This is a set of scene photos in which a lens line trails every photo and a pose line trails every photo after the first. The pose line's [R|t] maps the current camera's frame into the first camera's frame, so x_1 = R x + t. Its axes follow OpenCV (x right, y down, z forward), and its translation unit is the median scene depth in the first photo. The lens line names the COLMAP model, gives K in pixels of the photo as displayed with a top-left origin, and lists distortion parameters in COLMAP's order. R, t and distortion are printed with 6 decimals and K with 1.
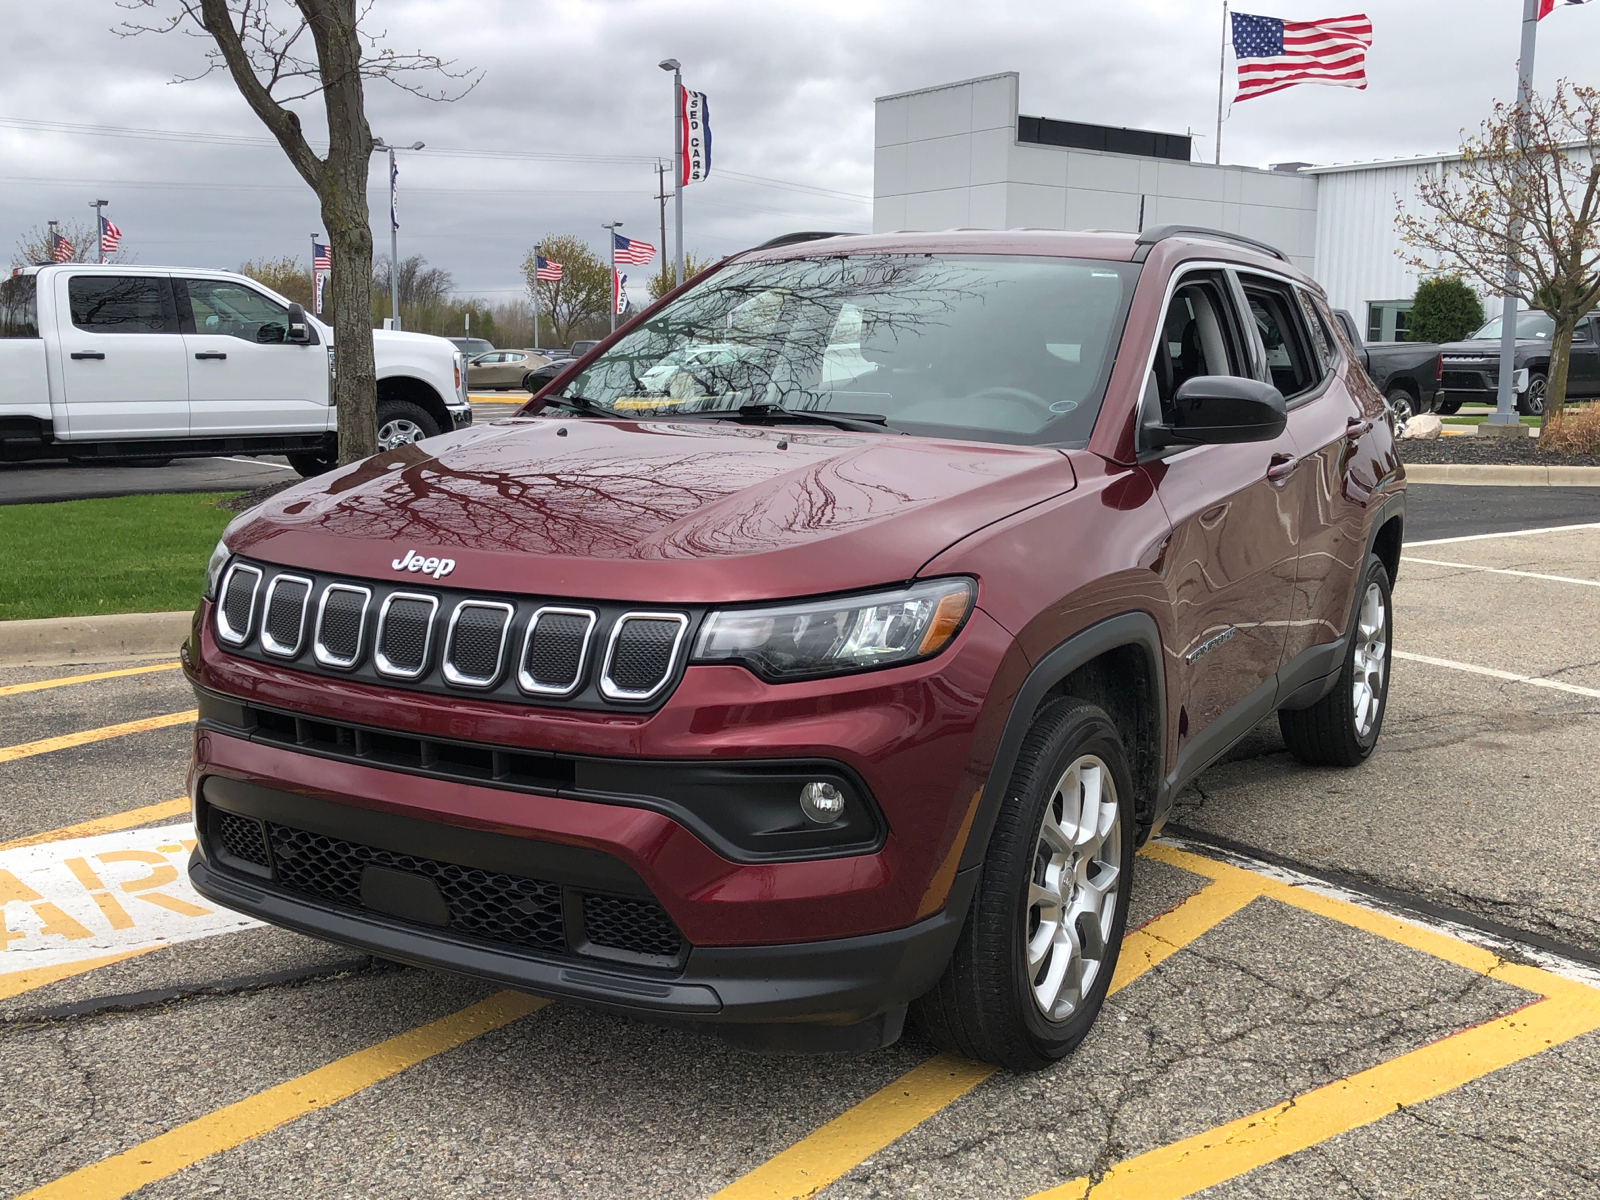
lens RADIAL K [[1664.4, 0, 801.4], [0, 1664.4, 616.7], [0, 0, 1]] dist [0.015148, 0.000000]
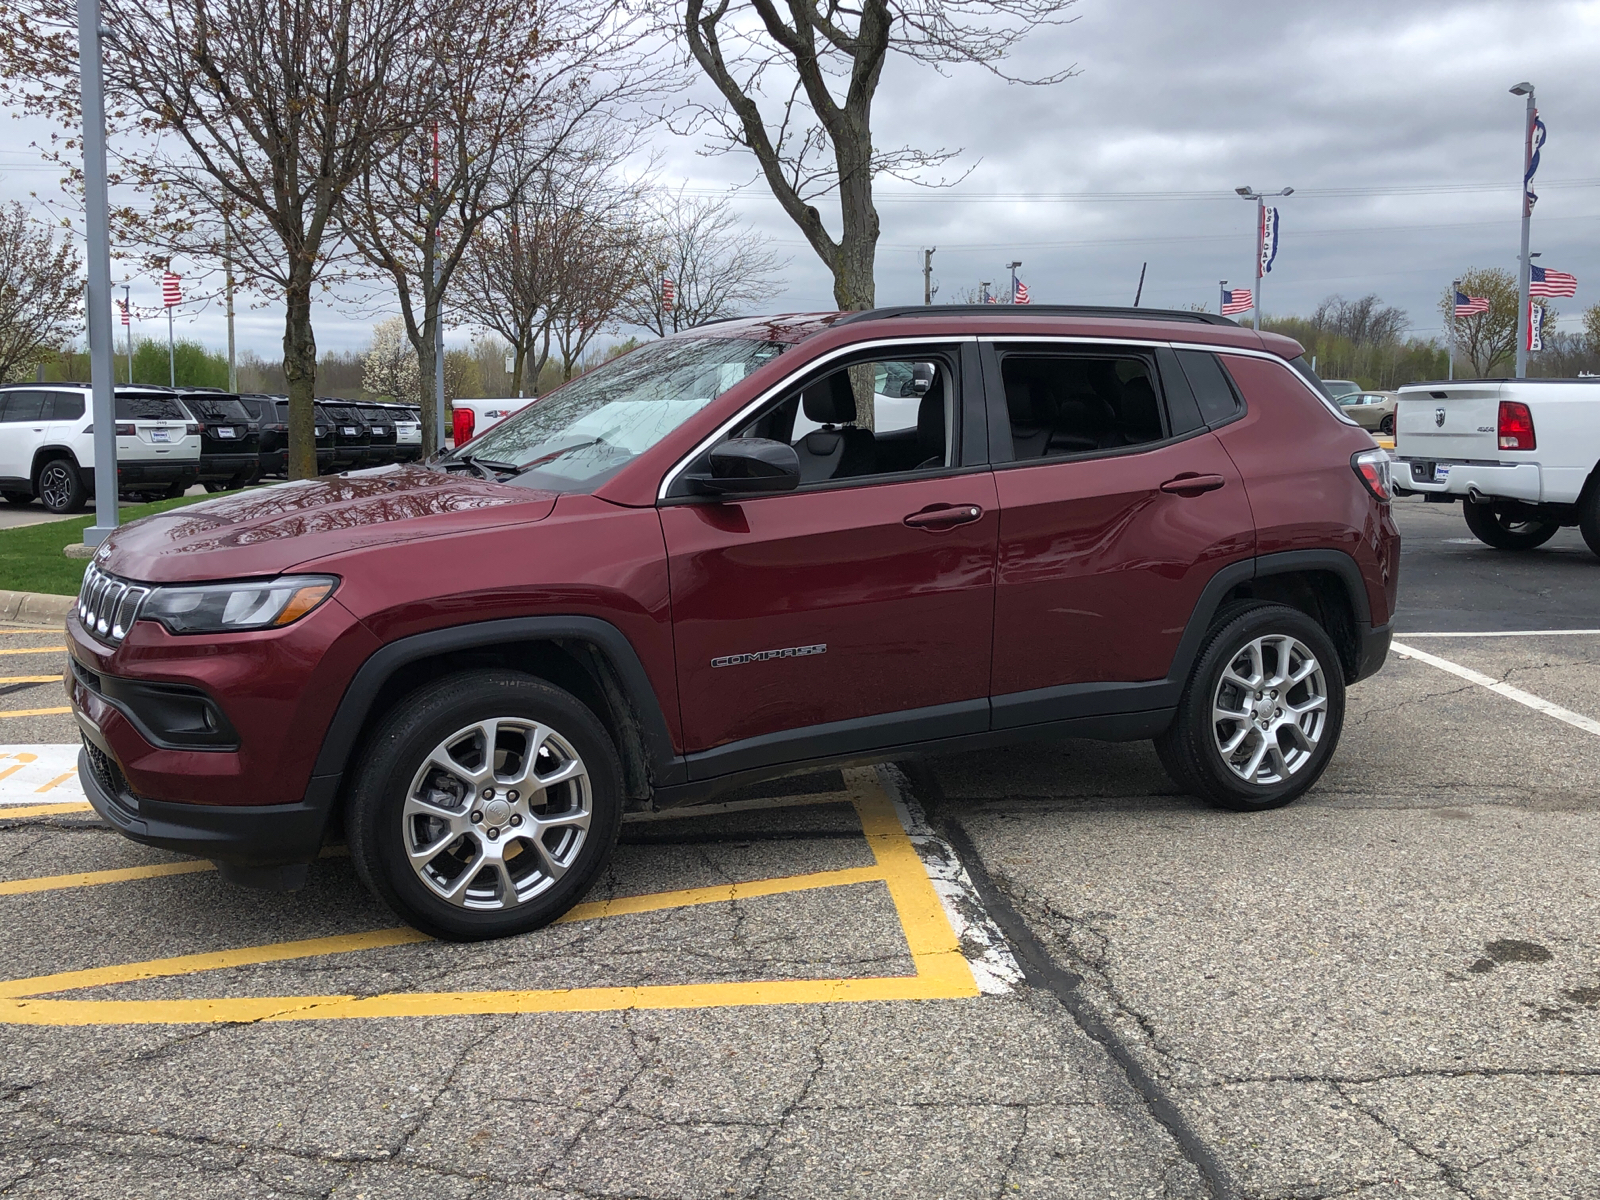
lens RADIAL K [[1664.4, 0, 797.1], [0, 1664.4, 607.4], [0, 0, 1]] dist [0.015148, 0.000000]
pose [[0.851699, 0.054557, -0.521183, 0.904722], [-0.070348, 0.997467, -0.010546, -0.007168], [0.519287, 0.045646, 0.853380, -0.032867]]
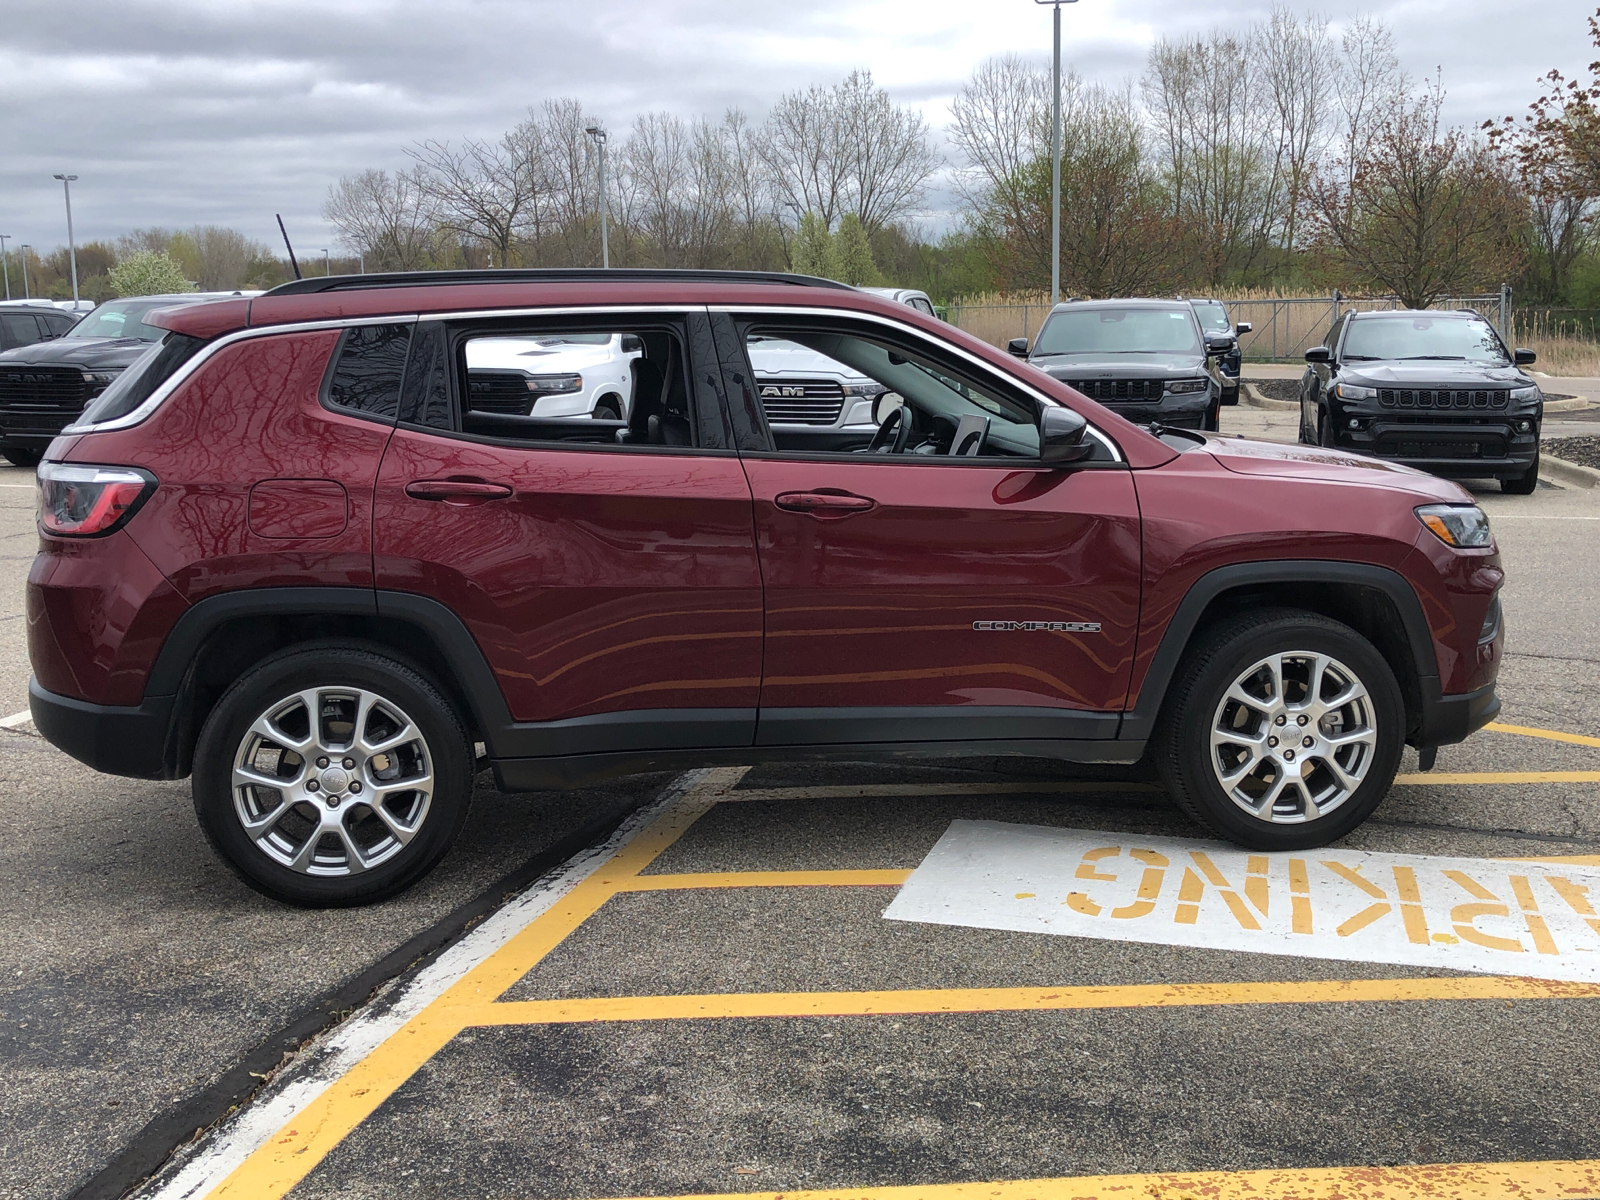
lens RADIAL K [[1664.4, 0, 806.8], [0, 1664.4, 601.8], [0, 0, 1]] dist [0.015148, 0.000000]
pose [[-0.644075, -0.126437, 0.754441, -0.980044], [0.128355, 0.954401, 0.269526, -0.399907], [-0.754117, 0.270432, -0.598477, 2.100551]]
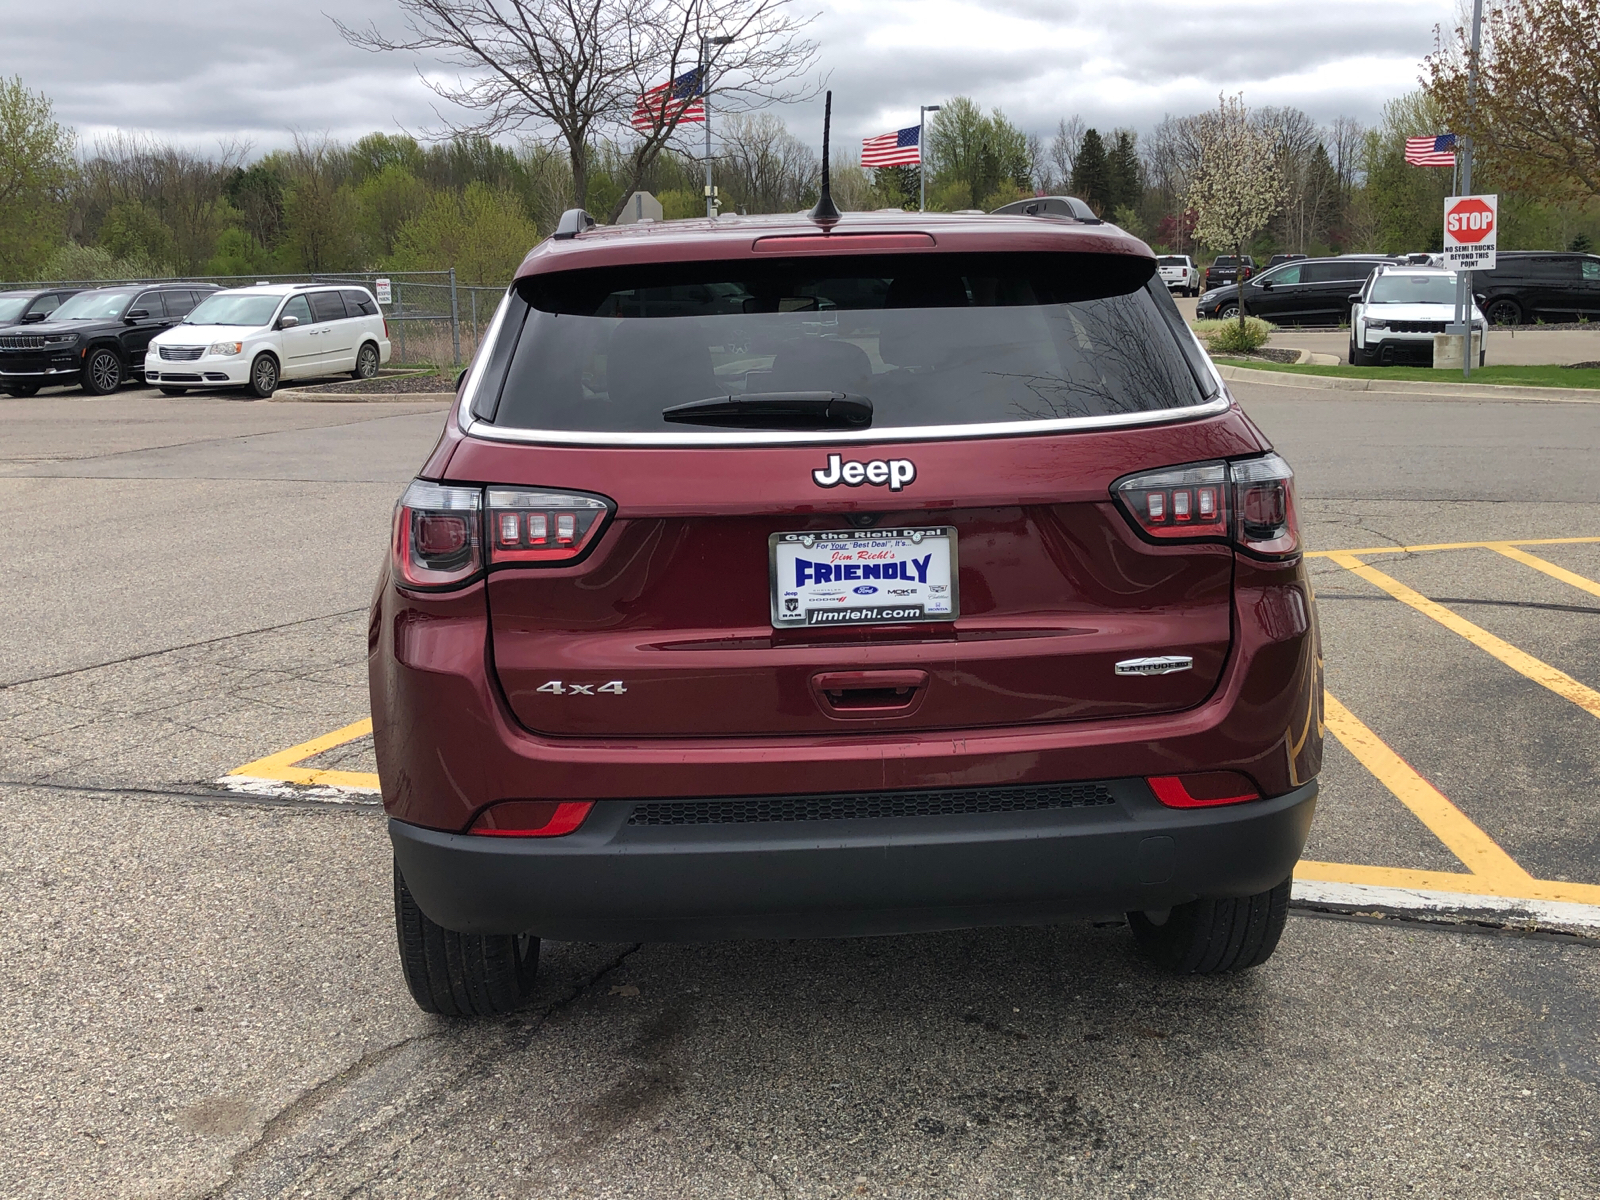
lens RADIAL K [[1664.4, 0, 804.8], [0, 1664.4, 592.4], [0, 0, 1]] dist [0.015148, 0.000000]
pose [[-0.834885, 0.103494, -0.540606, 0.814322], [-0.077896, 0.950063, 0.302179, -0.403408], [0.544884, 0.294396, -0.785132, 2.281636]]
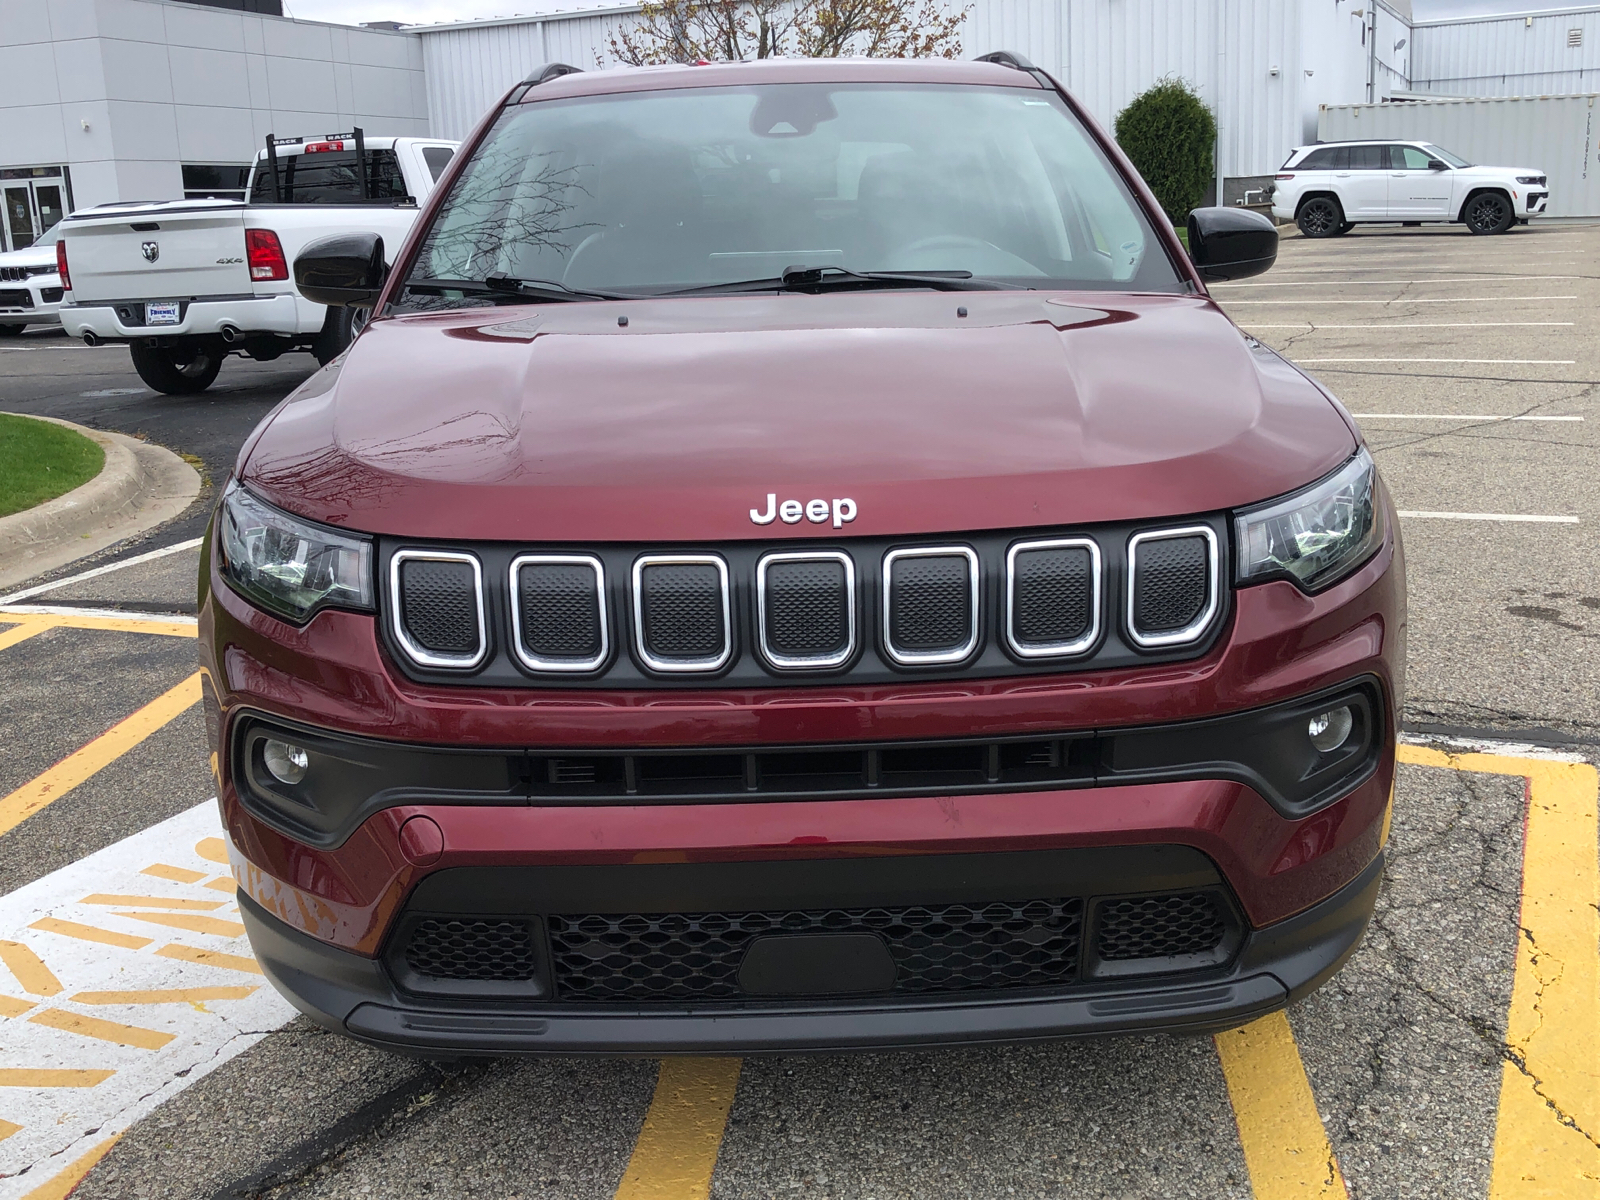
lens RADIAL K [[1664.4, 0, 805.6], [0, 1664.4, 599.9], [0, 0, 1]] dist [0.015148, 0.000000]
pose [[0.857141, -0.159351, 0.489812, -0.435872], [0.126227, 0.986929, 0.100190, -0.048656], [-0.499375, -0.024050, 0.866052, 0.284841]]
